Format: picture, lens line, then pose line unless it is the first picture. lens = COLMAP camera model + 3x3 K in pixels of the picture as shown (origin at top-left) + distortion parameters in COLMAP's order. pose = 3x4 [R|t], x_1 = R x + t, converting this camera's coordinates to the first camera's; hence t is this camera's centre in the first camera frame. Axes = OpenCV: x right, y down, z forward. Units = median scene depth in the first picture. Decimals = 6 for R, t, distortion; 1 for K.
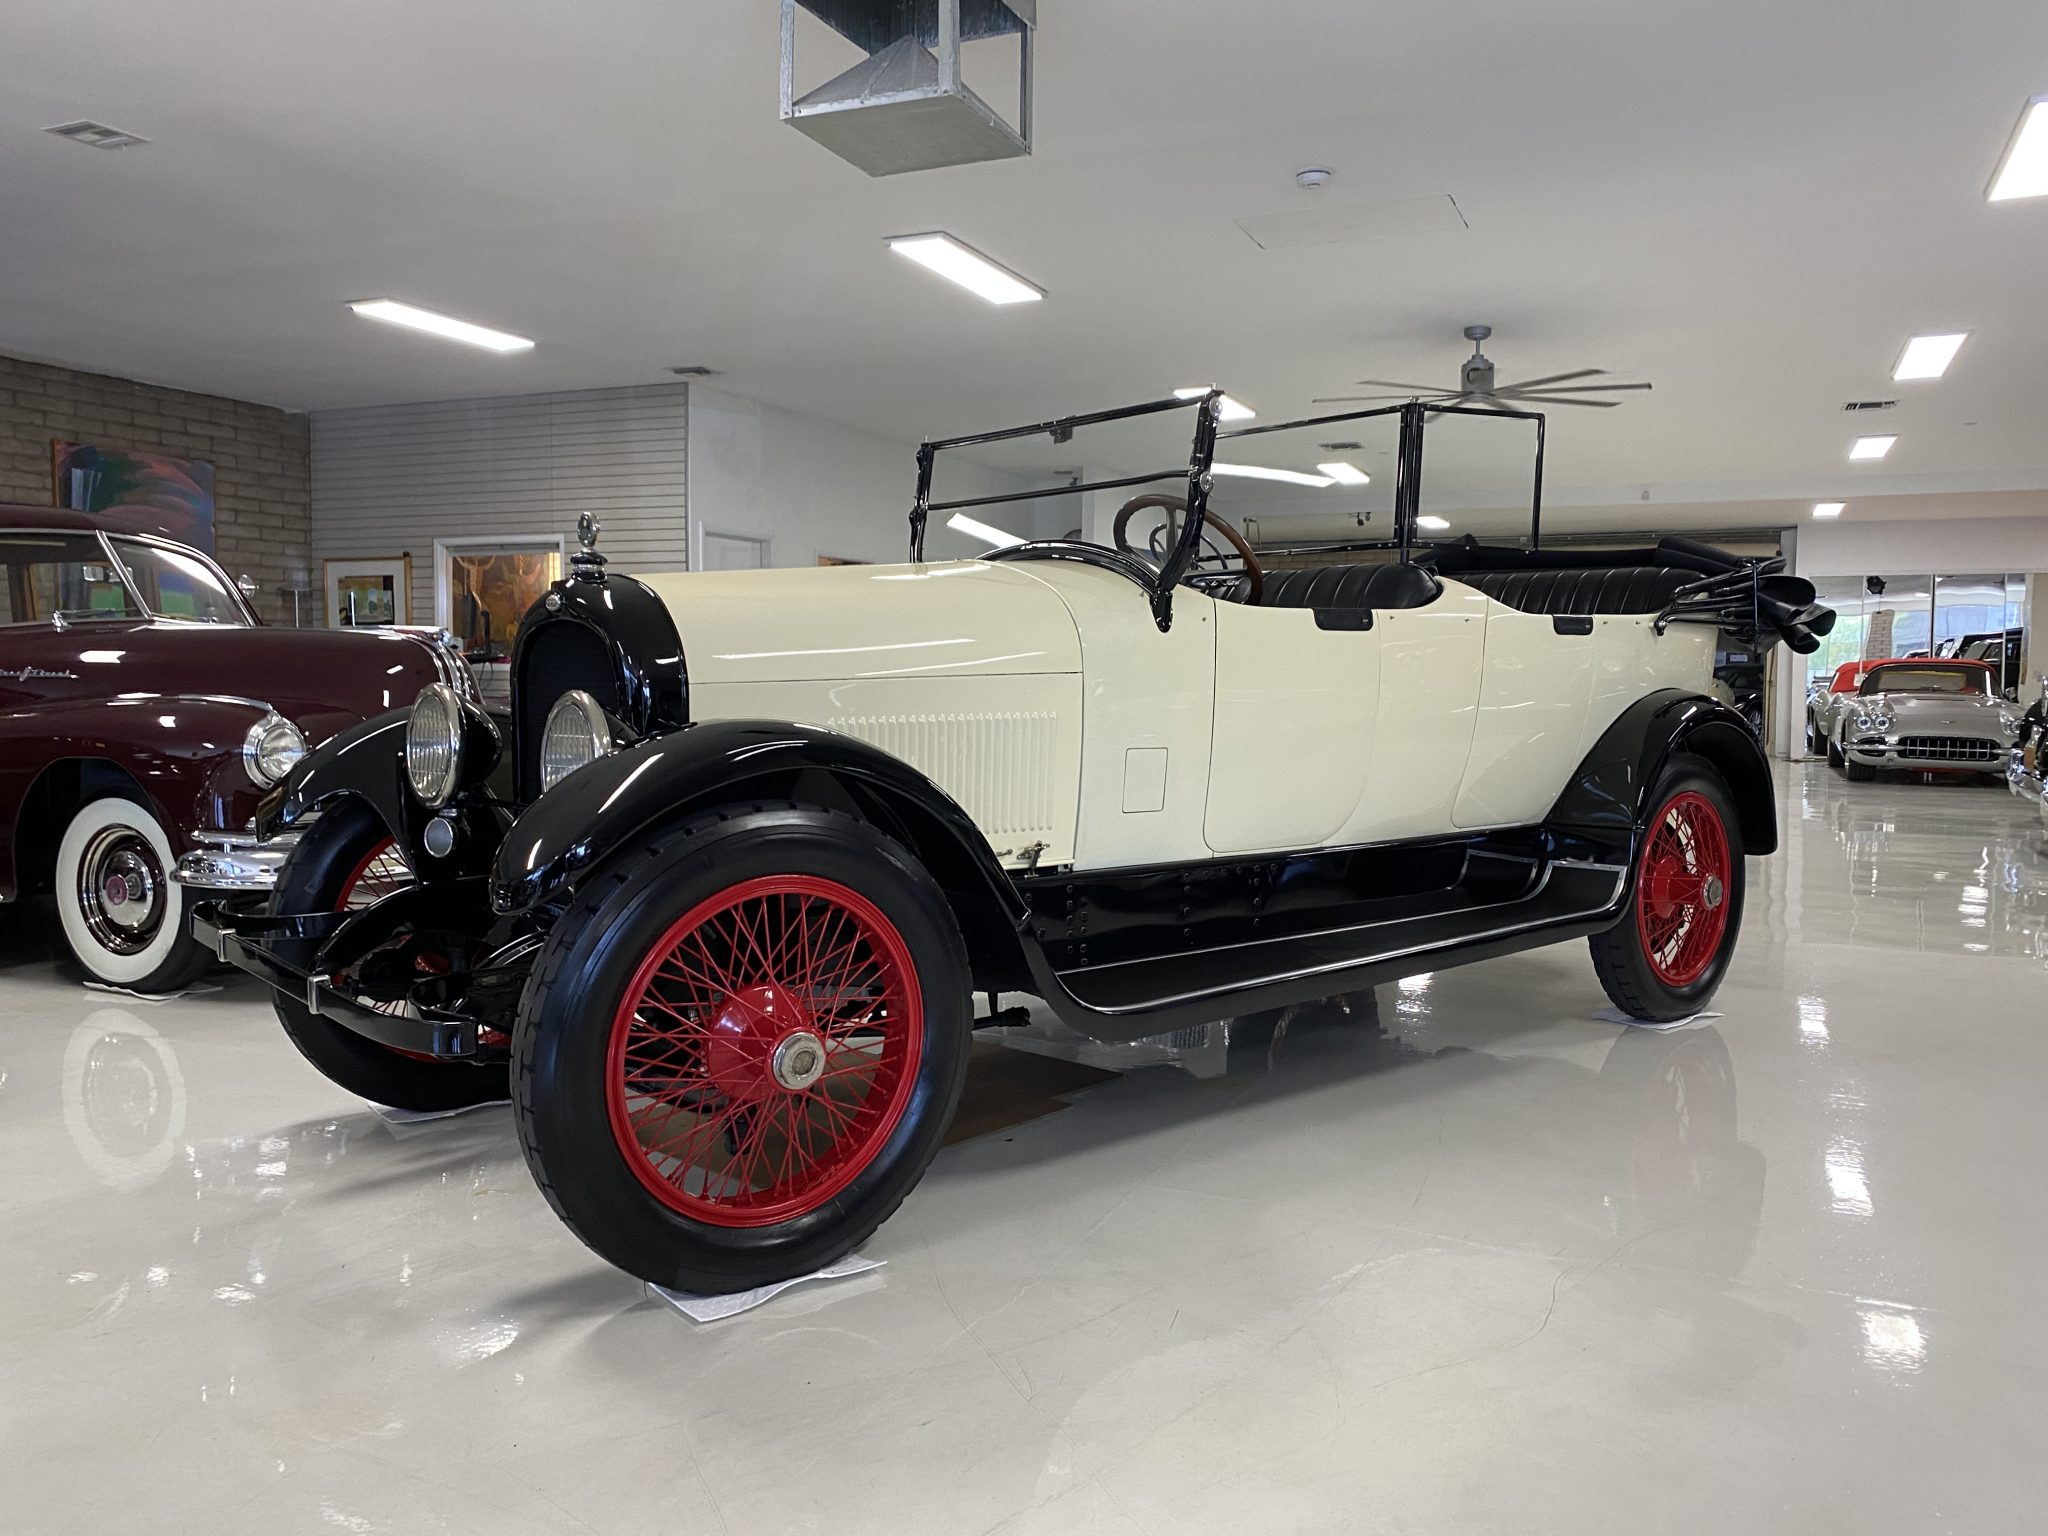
lens RADIAL K [[1529.5, 0, 1048.7], [0, 1529.5, 763.4], [0, 0, 1]] dist [0.051642, -0.082629]
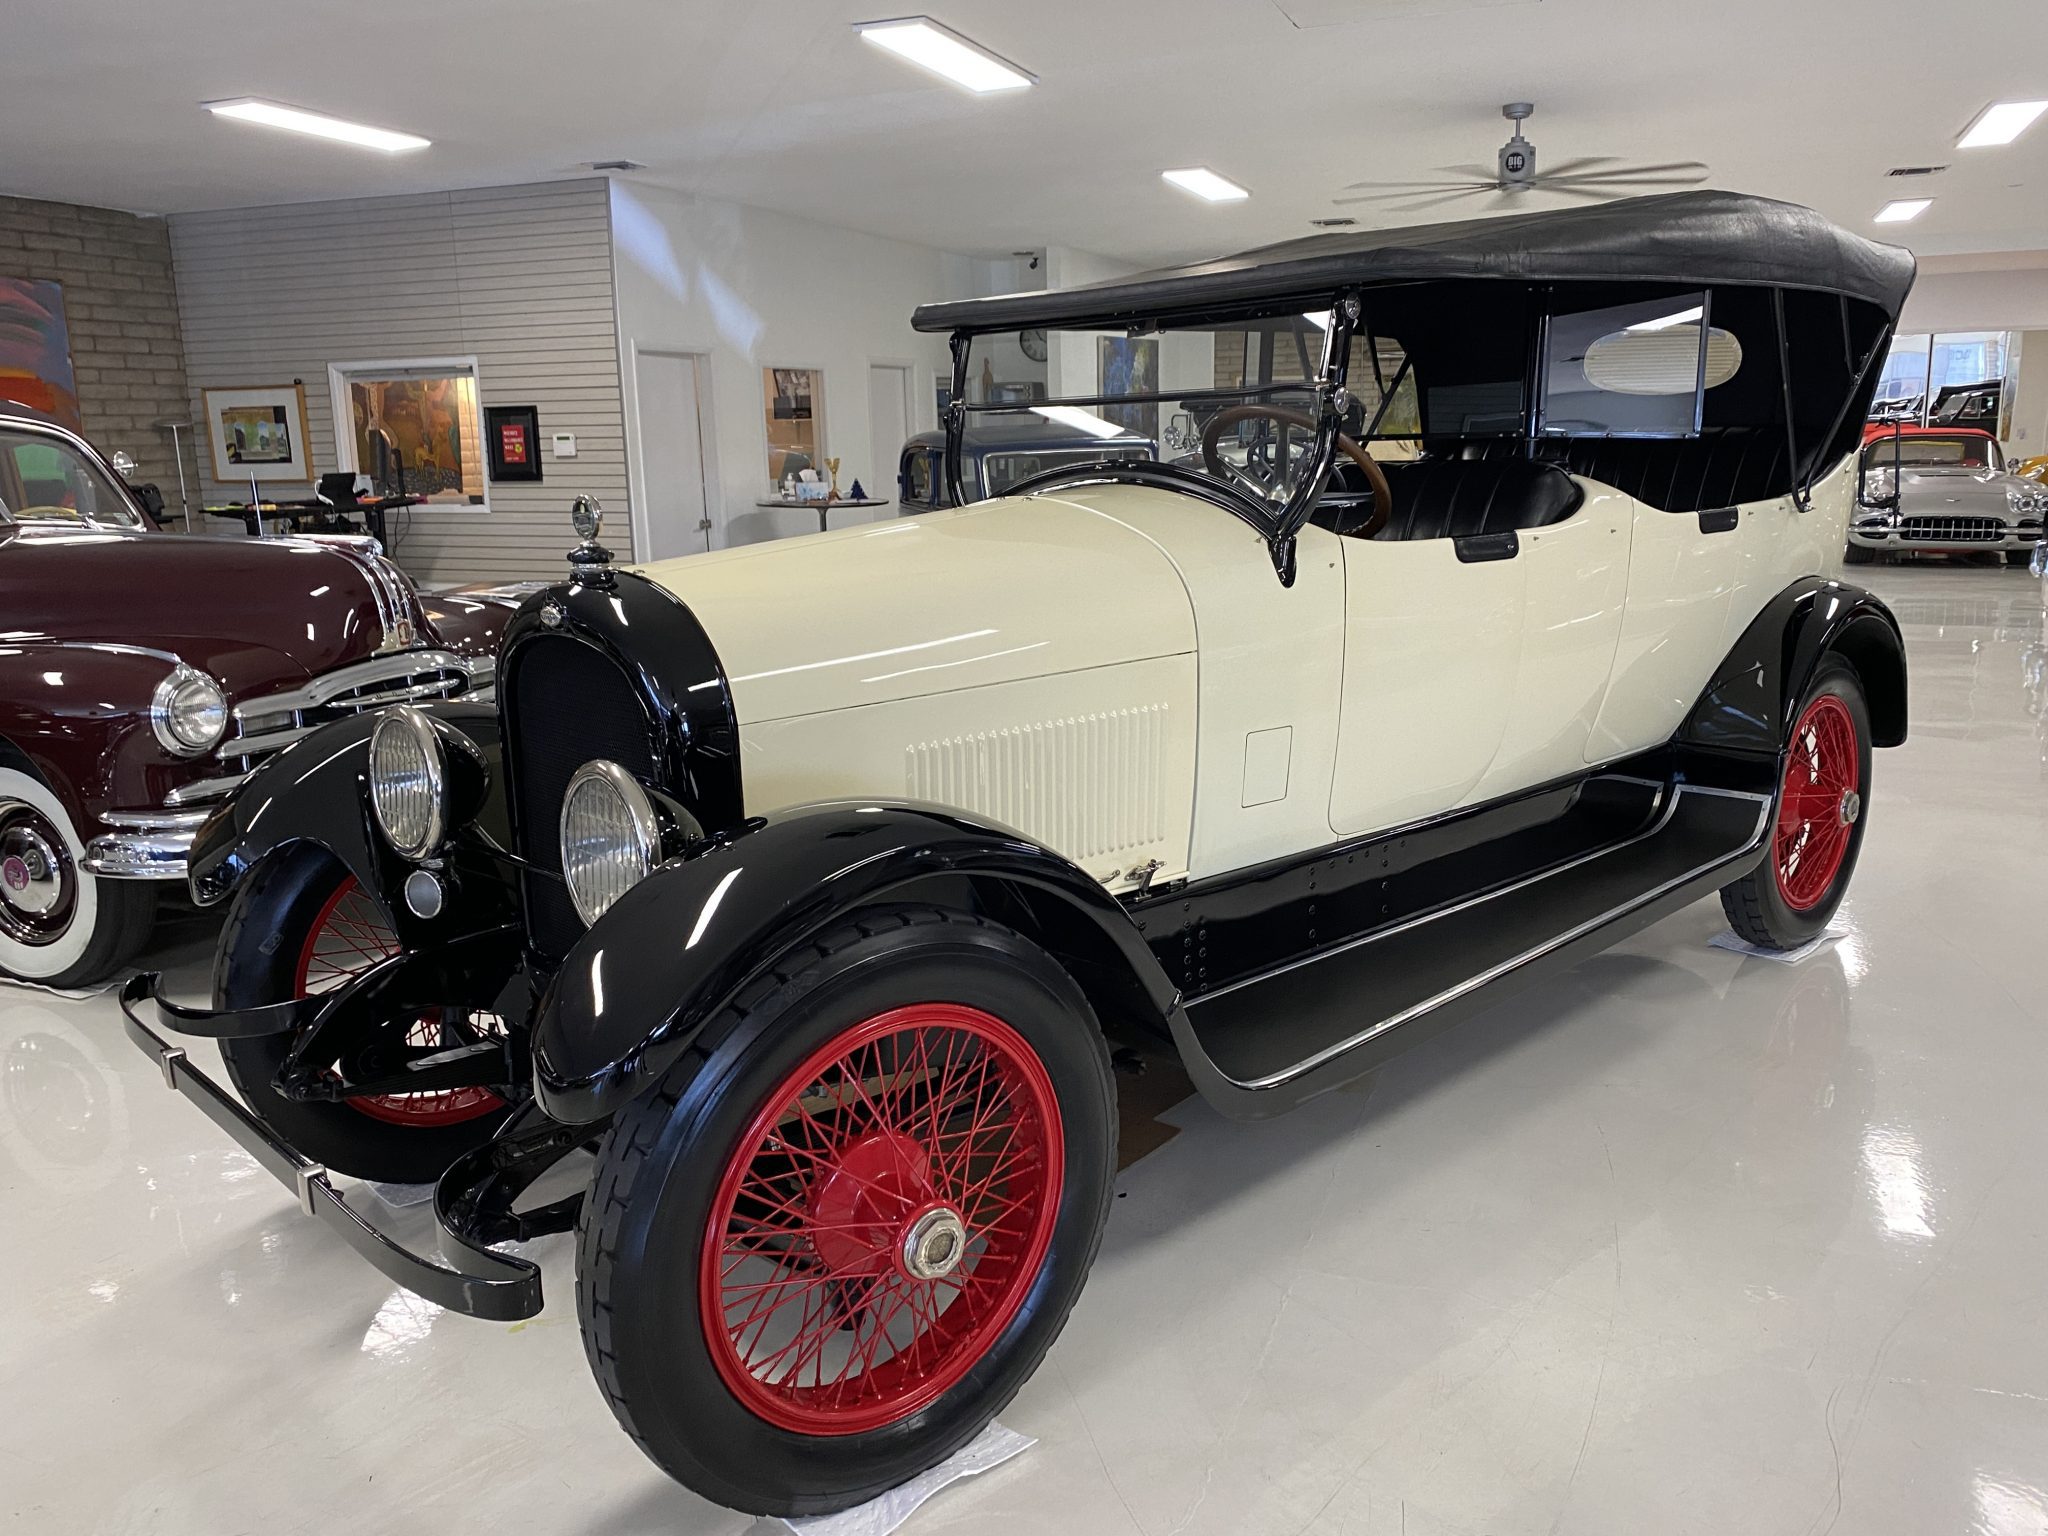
lens RADIAL K [[1592.9, 0, 1071.1], [0, 1592.9, 770.7], [0, 0, 1]] dist [0.004207, 0.007564]
pose [[0.998313, -0.037792, 0.044082, -0.061413], [0.031211, 0.989456, 0.141429, -0.084509], [-0.048962, -0.139814, 0.988966, 0.110434]]
